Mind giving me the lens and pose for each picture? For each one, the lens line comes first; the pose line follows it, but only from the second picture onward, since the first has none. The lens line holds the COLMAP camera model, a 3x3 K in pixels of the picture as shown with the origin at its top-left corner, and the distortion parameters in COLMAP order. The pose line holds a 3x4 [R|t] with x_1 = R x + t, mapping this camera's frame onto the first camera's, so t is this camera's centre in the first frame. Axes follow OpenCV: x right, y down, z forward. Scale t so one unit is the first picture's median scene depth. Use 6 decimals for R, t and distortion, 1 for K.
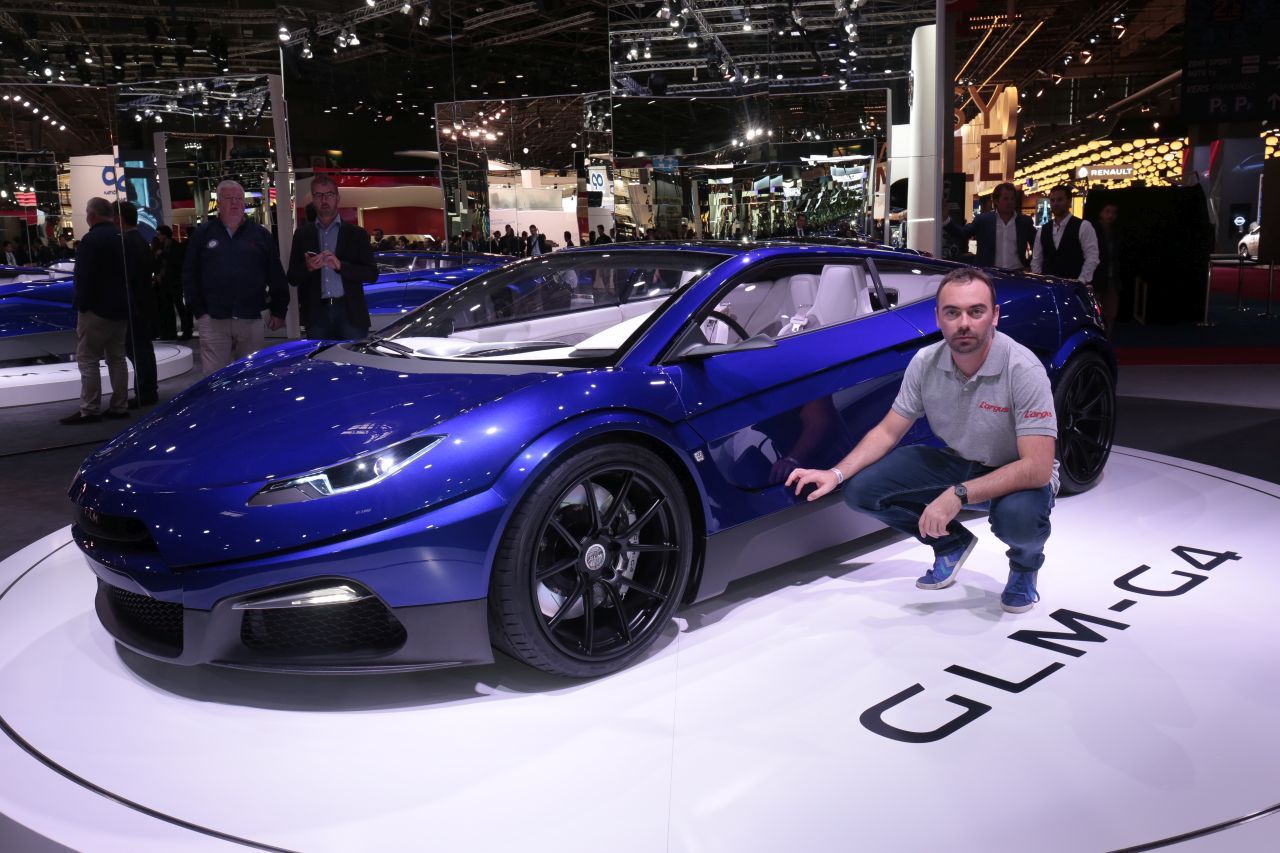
lens RADIAL K [[1030.9, 0, 640.0], [0, 1030.9, 426.5], [0, 0, 1]] dist [-0.074997, 0.087328]
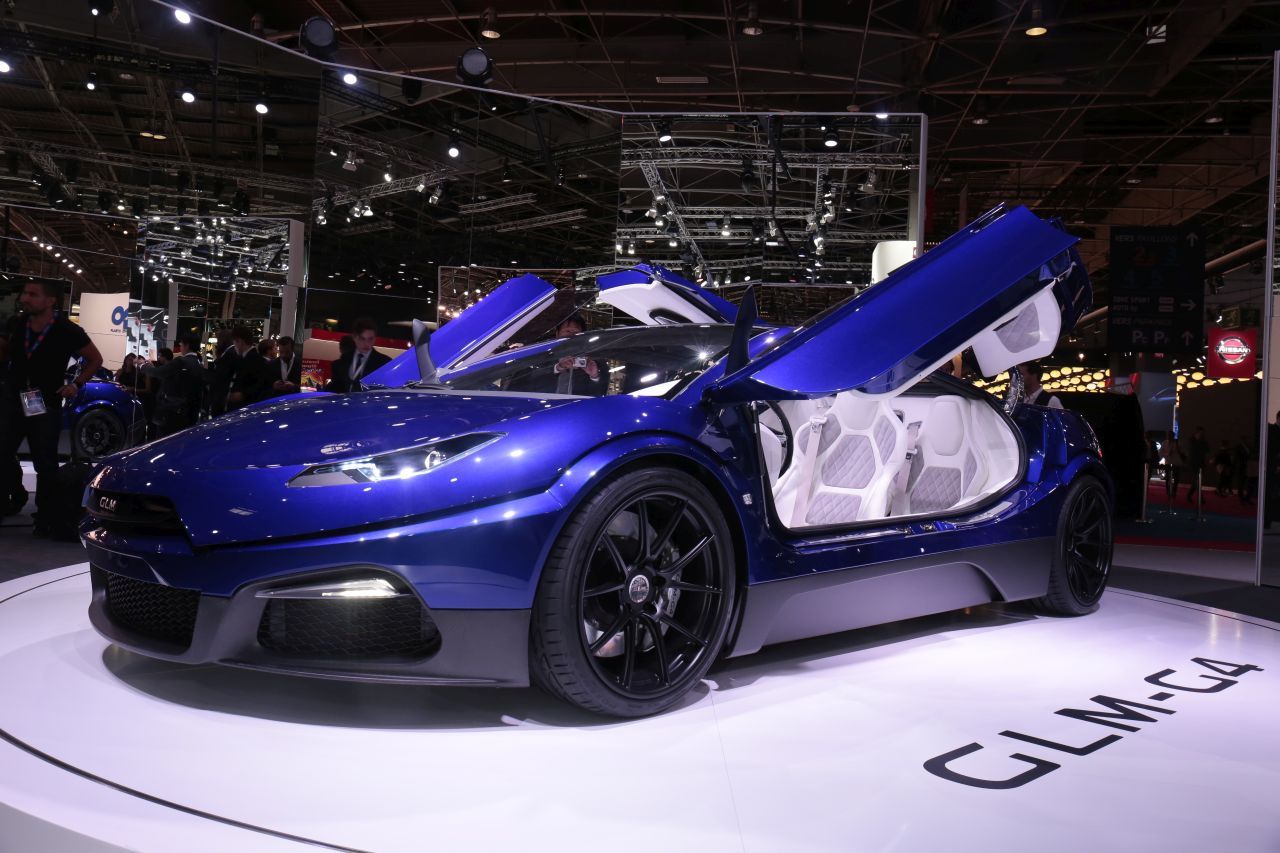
lens RADIAL K [[976.8, 0, 640.0], [0, 976.8, 426.5], [0, 0, 1]] dist [-0.073418, 0.077950]
pose [[0.996252, 0.077922, 0.037556, -0.069137], [-0.069665, 0.980147, -0.185632, 0.115642], [-0.051275, 0.182320, 0.981901, 0.069213]]
